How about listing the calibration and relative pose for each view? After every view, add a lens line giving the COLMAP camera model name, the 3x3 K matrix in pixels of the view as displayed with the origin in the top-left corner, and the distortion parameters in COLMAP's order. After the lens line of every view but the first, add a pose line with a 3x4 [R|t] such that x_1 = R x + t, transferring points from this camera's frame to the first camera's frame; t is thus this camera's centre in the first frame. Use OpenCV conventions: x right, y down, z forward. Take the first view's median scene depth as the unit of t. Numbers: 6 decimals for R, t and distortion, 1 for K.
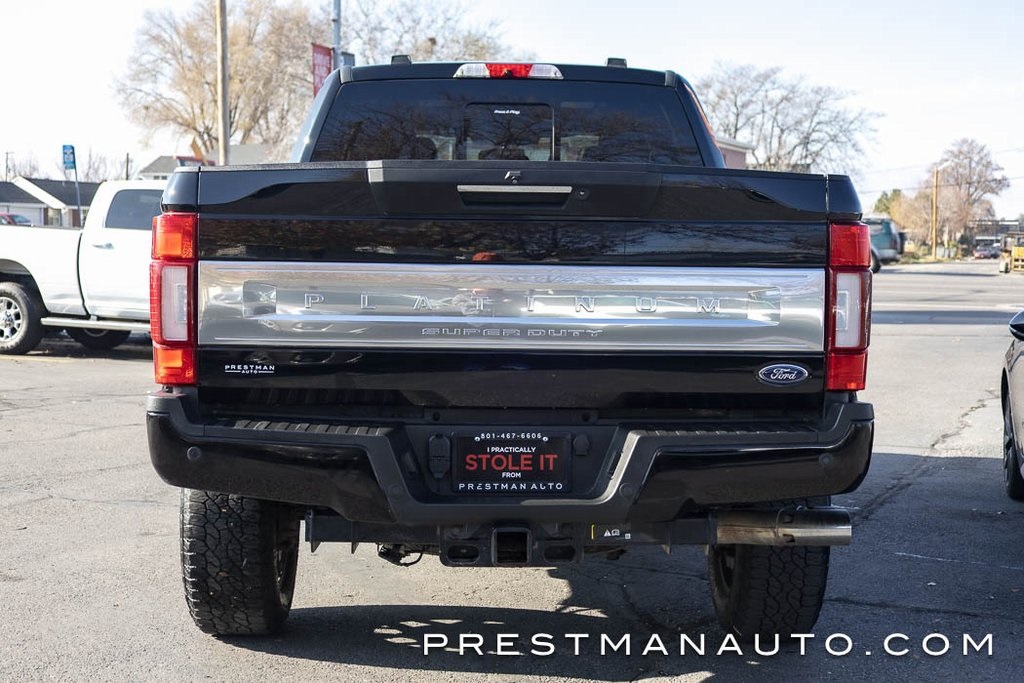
lens RADIAL K [[1499.1, 0, 540.1], [0, 1499.1, 360.4], [0, 0, 1]] dist [0.069630, 0.050634]
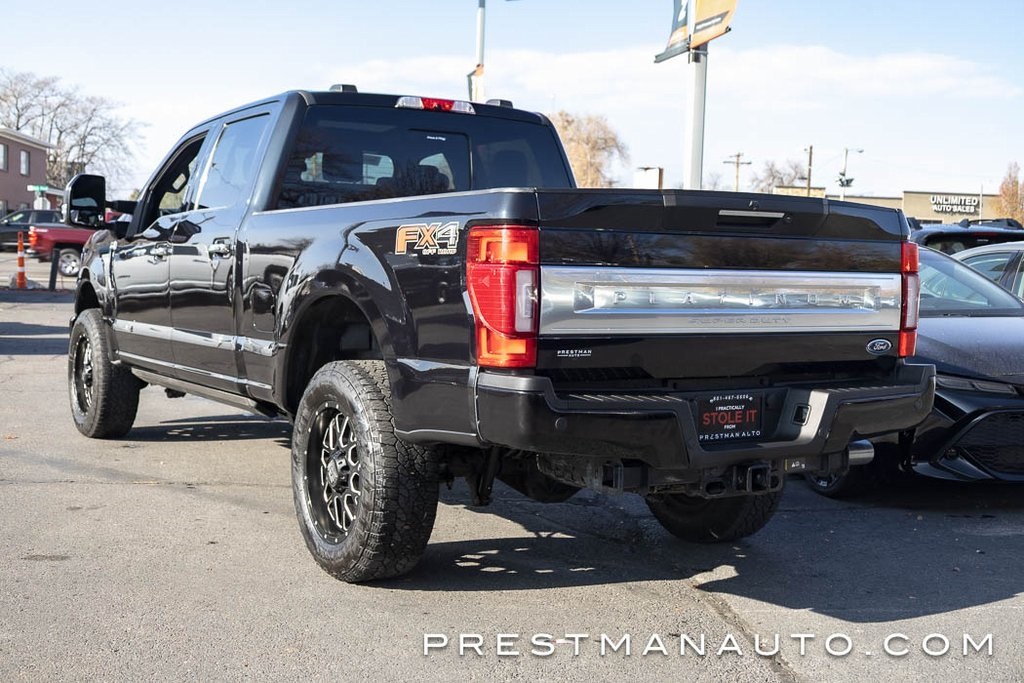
lens RADIAL K [[1244.2, 0, 512.0], [0, 1244.2, 341.5], [0, 0, 1]] dist [0.031750, -0.039316]
pose [[0.869789, -0.024435, 0.492818, -0.617695], [0.019944, 0.999698, 0.014367, -0.016423], [-0.493020, -0.002668, 0.870014, 0.108646]]
